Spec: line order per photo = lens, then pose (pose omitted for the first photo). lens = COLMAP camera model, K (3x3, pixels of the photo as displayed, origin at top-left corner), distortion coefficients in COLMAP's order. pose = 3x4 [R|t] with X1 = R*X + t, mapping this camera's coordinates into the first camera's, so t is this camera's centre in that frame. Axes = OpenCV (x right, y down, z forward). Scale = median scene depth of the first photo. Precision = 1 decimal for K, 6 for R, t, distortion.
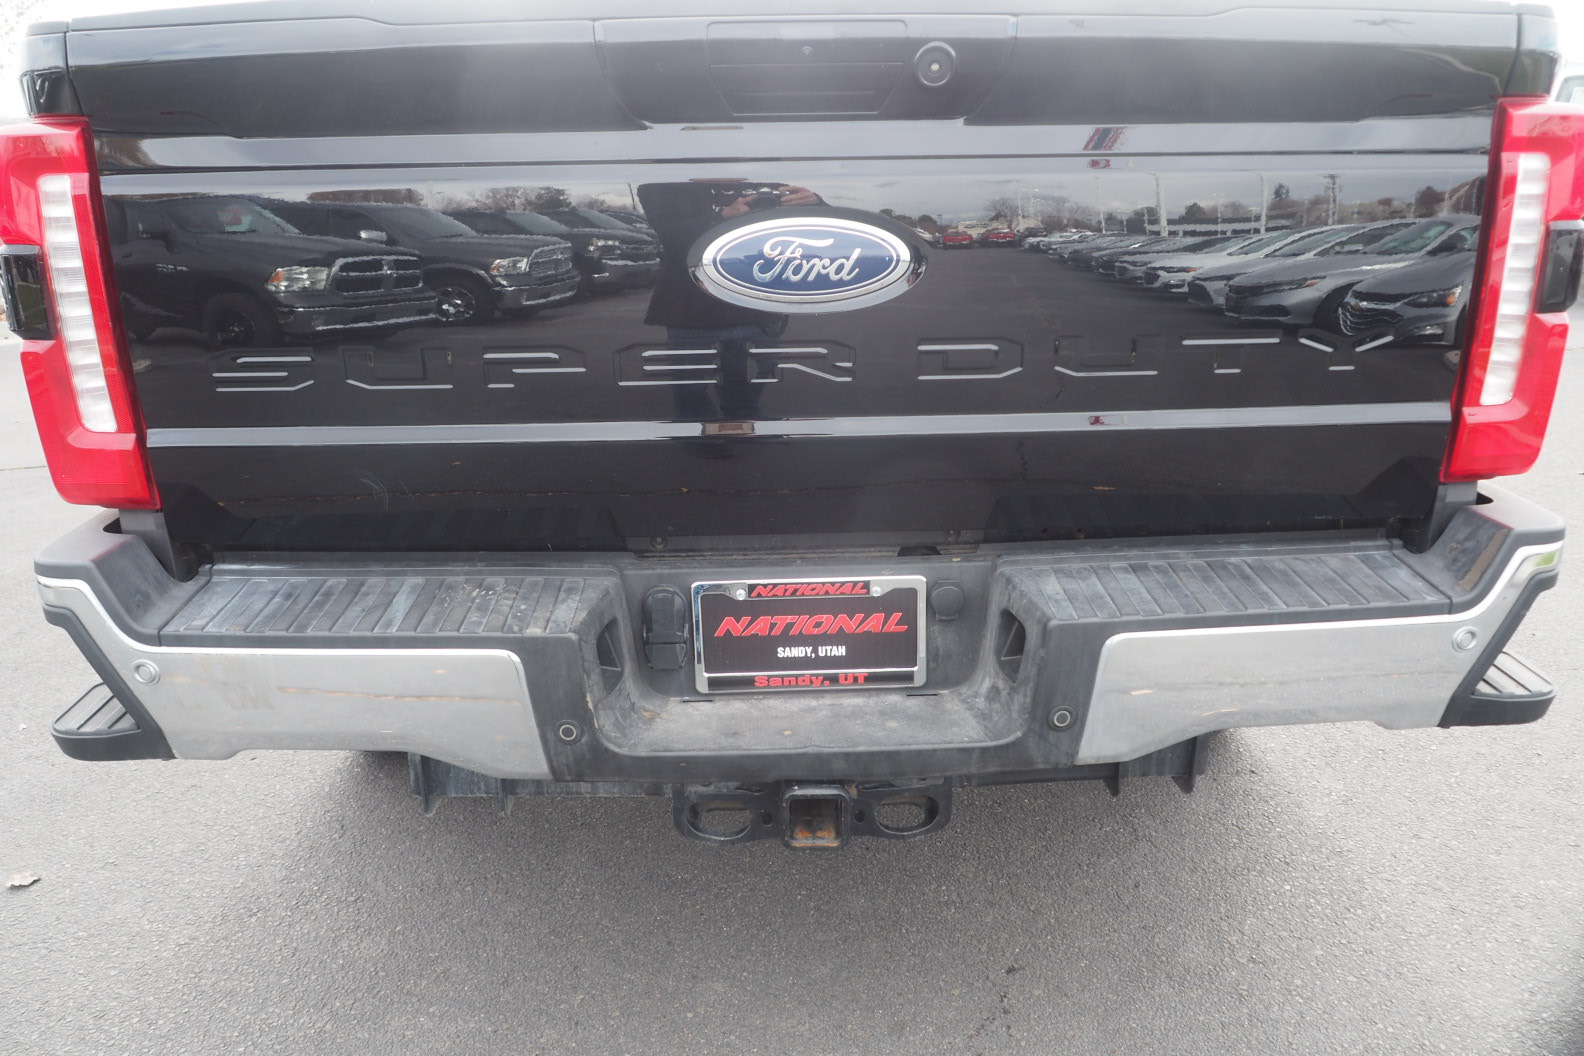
lens RADIAL K [[1135.6, 0, 792.0], [0, 1135.6, 528.0], [0, 0, 1]] dist [-0.006959, 0.003652]
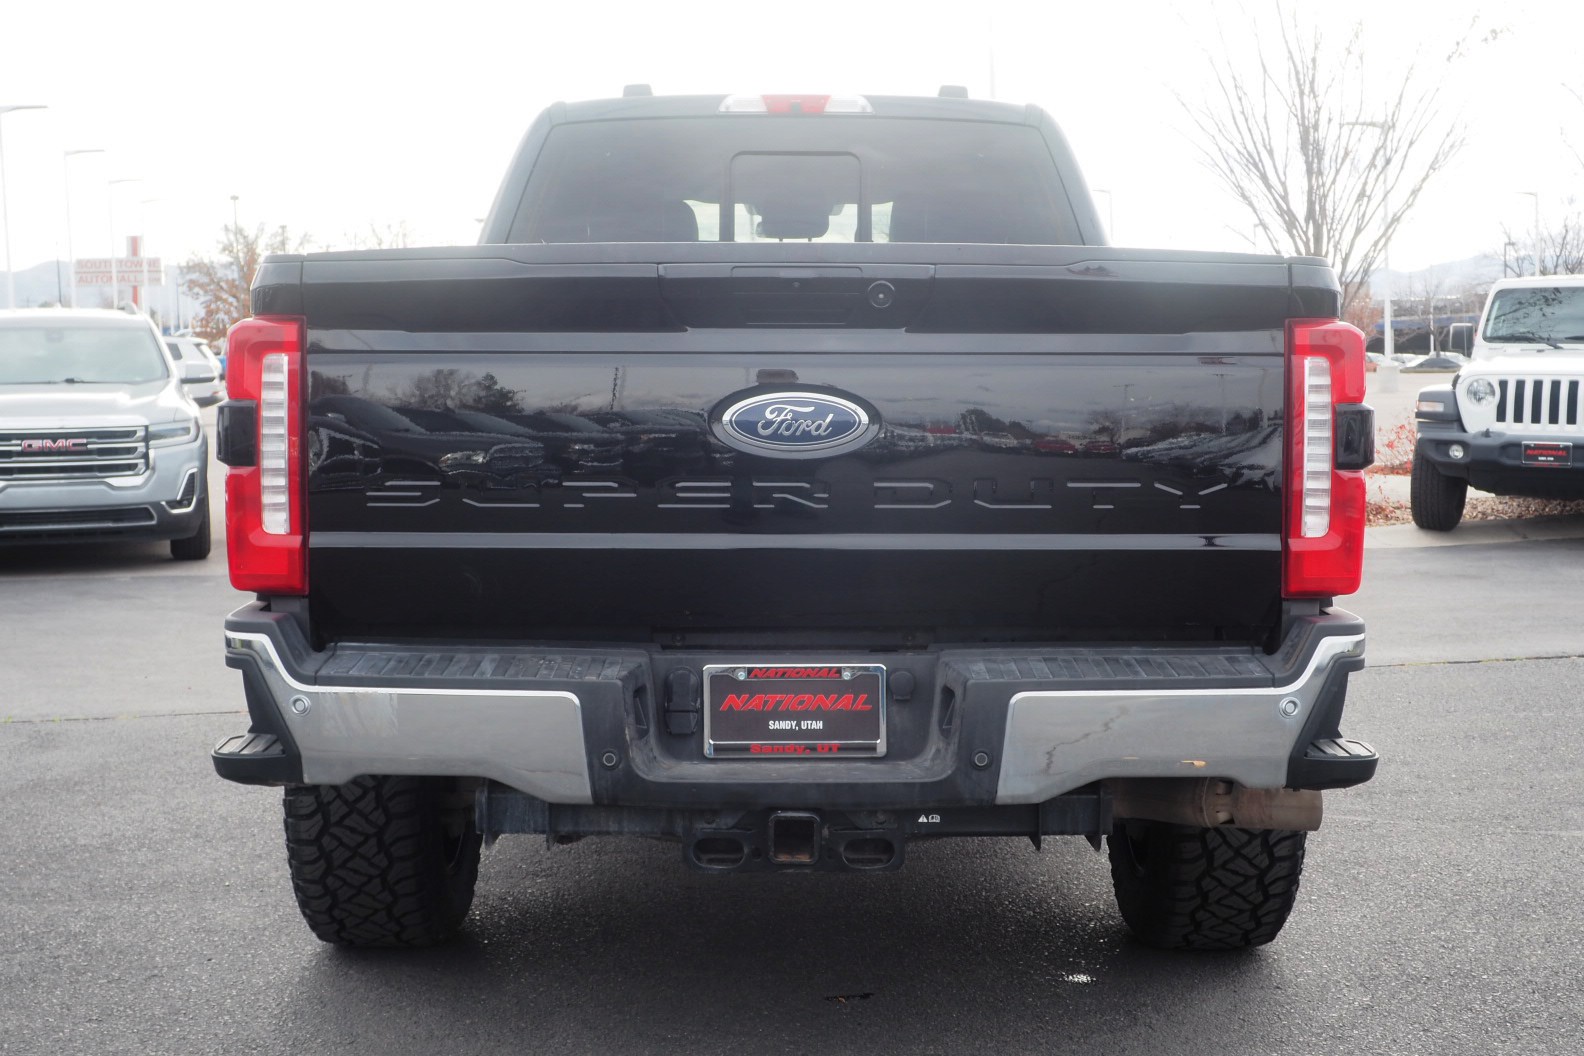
lens RADIAL K [[2021.7, 0, 792.0], [0, 2021.7, 528.0], [0, 0, 1]] dist [0.082672, -0.000304]
pose [[0.999559, 0.019039, -0.022783, 0.064681], [-0.023793, 0.972642, -0.231086, 0.448743], [0.017760, 0.231526, 0.972667, -1.340909]]
